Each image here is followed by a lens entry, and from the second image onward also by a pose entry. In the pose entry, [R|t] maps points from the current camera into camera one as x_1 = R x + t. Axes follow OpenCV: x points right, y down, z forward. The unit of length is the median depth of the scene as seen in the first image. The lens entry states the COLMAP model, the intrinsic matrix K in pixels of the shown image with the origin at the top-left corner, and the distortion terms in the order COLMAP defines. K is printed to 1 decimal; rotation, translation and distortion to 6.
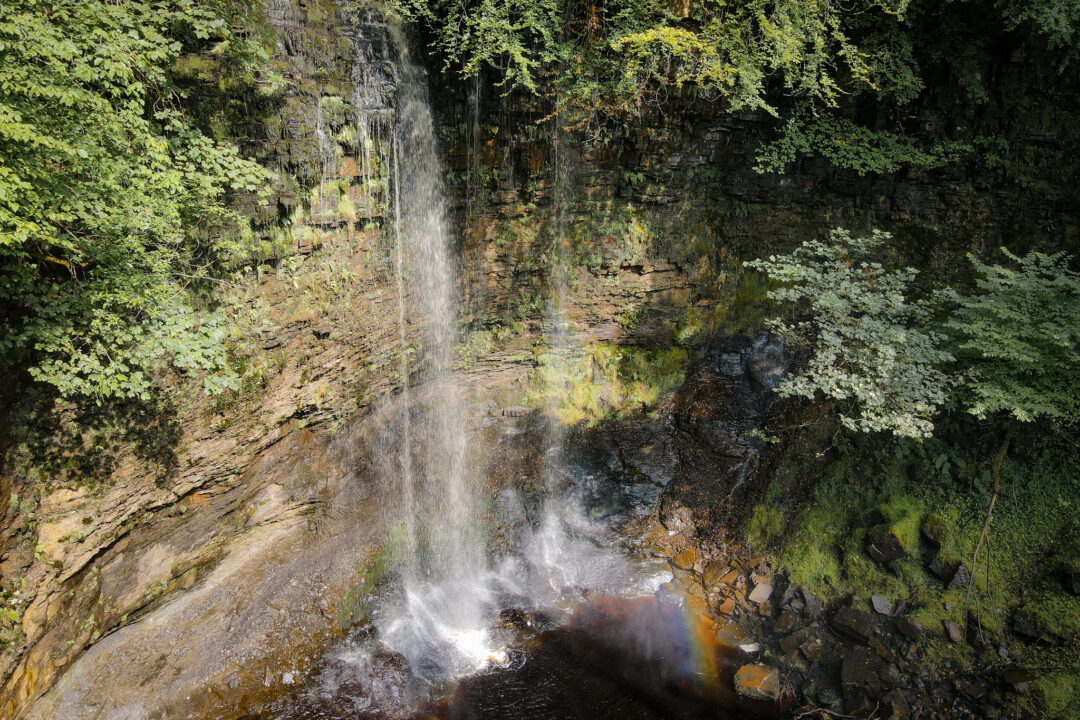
lens RADIAL K [[777.8, 0, 540.0], [0, 777.8, 360.0], [0, 0, 1]] dist [0.000966, 0.000148]
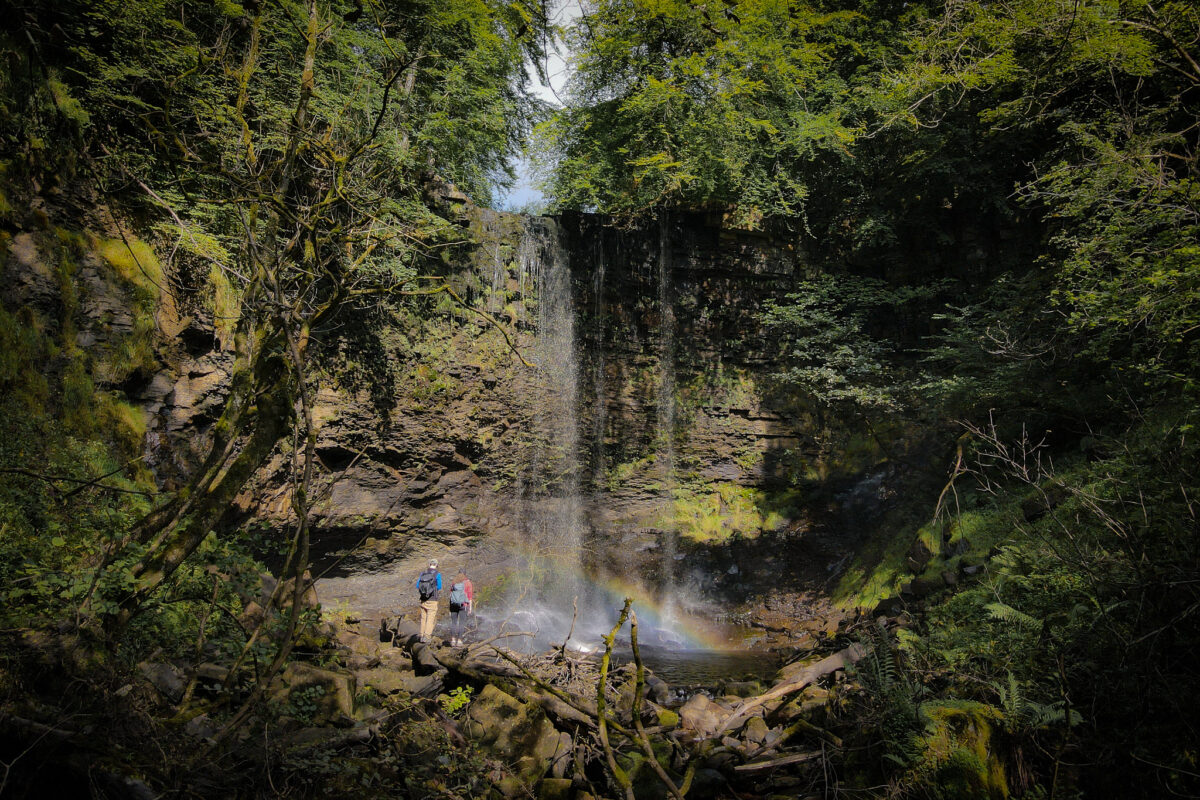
lens RADIAL K [[864.2, 0, 600.0], [0, 864.2, 400.0], [0, 0, 1]] dist [0.000966, 0.000148]
pose [[0.957809, -0.066818, -0.279531, 0.300923], [-0.079814, 0.872506, -0.482040, 0.580688], [0.276102, 0.484013, 0.830361, -0.271000]]
